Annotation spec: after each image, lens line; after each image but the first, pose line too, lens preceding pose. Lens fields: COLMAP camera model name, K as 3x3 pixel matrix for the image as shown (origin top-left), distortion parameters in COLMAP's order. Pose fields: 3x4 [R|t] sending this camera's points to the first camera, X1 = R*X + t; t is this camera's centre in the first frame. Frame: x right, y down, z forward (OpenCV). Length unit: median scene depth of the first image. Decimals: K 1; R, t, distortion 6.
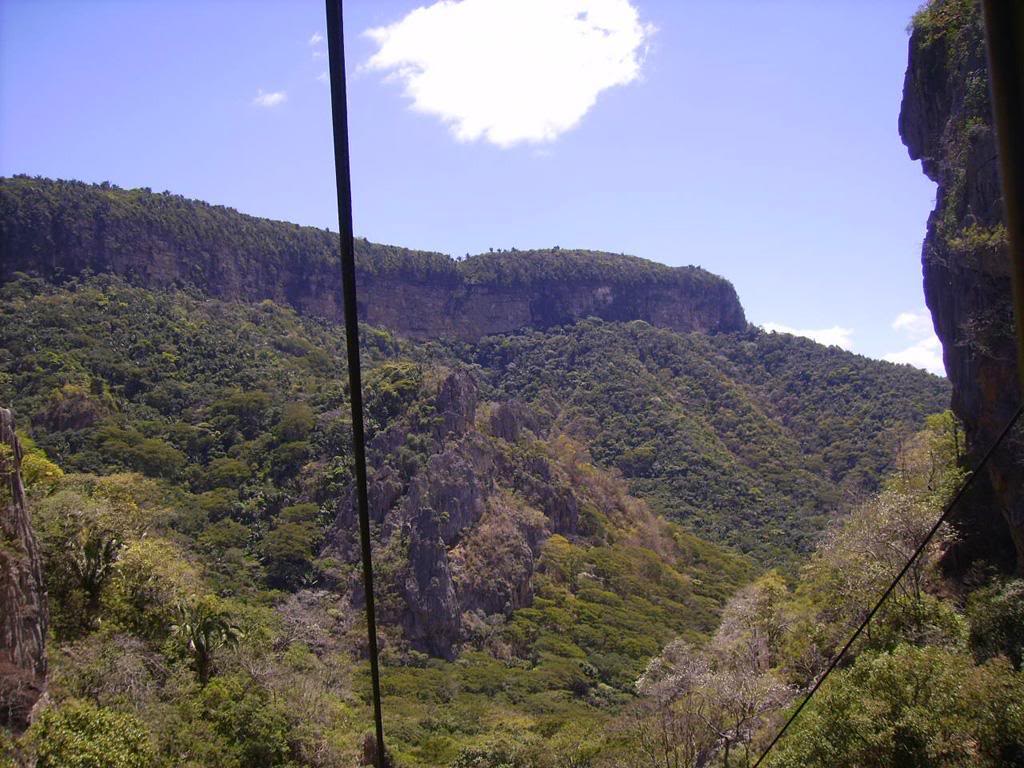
lens RADIAL K [[1063.1, 0, 487.3], [0, 1063.1, 384.1], [0, 0, 1]] dist [-0.124273, -0.010597]
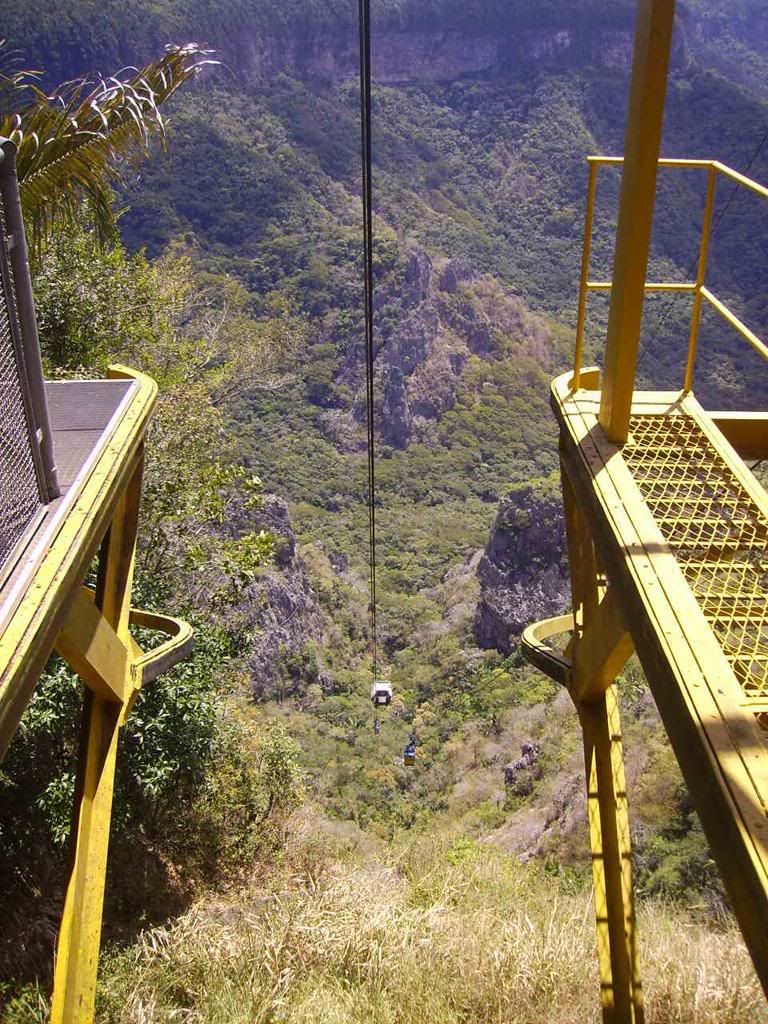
lens RADIAL K [[1063.1, 0, 384.0], [0, 1063.1, 512.0], [0, 0, 1]] dist [-0.124273, -0.010597]
pose [[0.996052, 0.065127, -0.060319, 0.037302], [-0.024877, 0.857070, 0.514598, -0.461240], [0.085212, -0.511066, 0.855307, -0.524558]]
